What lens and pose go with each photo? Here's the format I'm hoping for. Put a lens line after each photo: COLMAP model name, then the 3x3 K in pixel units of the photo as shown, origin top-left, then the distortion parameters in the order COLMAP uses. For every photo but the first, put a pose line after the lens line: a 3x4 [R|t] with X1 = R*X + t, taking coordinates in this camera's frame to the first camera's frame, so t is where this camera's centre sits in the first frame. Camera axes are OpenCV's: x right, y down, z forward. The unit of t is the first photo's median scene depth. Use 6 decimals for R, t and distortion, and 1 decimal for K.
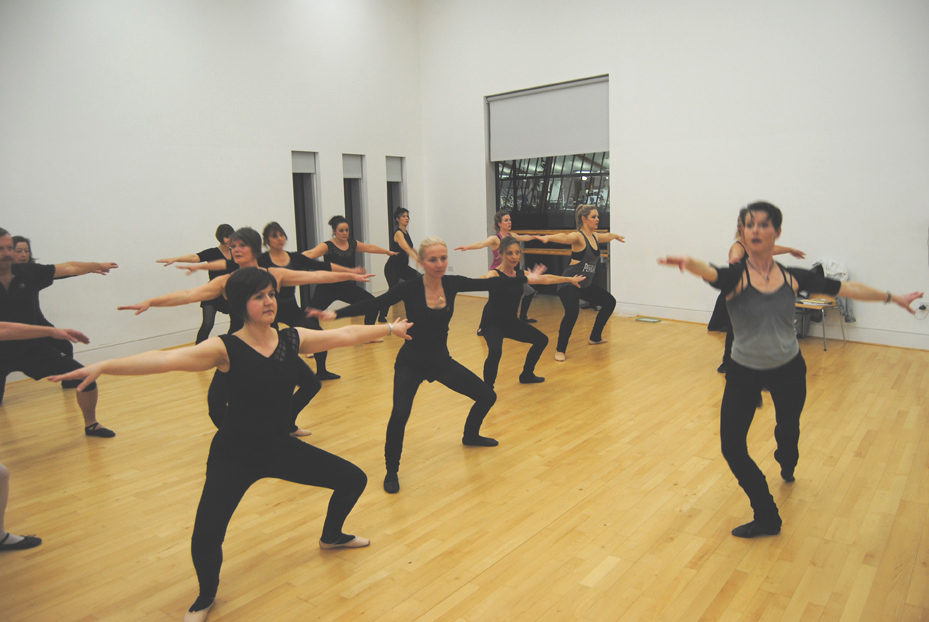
lens RADIAL K [[739.8, 0, 463.5], [0, 739.8, 321.4], [0, 0, 1]] dist [-0.073192, 0.002295]
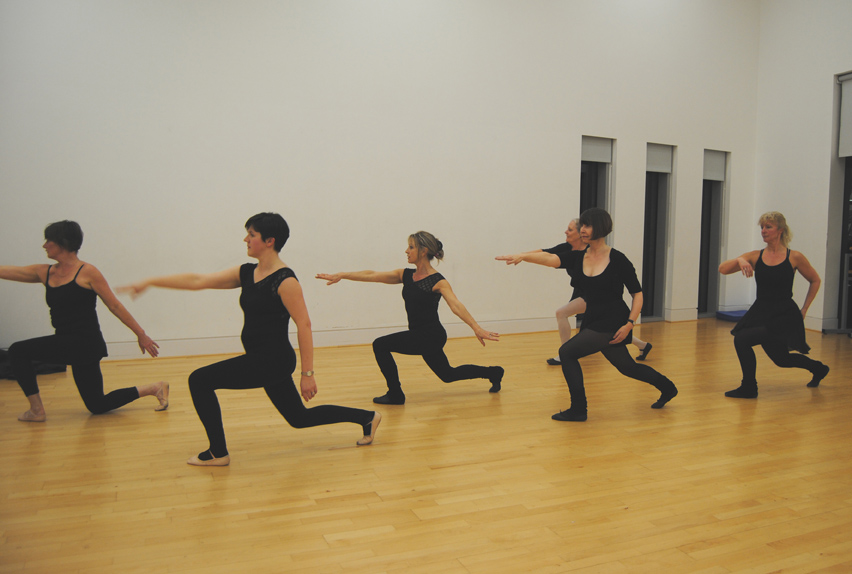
lens RADIAL K [[730.5, 0, 473.5], [0, 730.5, 266.0], [0, 0, 1]] dist [-0.081436, 0.017594]
pose [[0.880517, 0.076993, -0.467720, 0.062481], [-0.125140, 0.989472, -0.072705, -0.000052], [0.457198, 0.122549, 0.880881, 0.183153]]
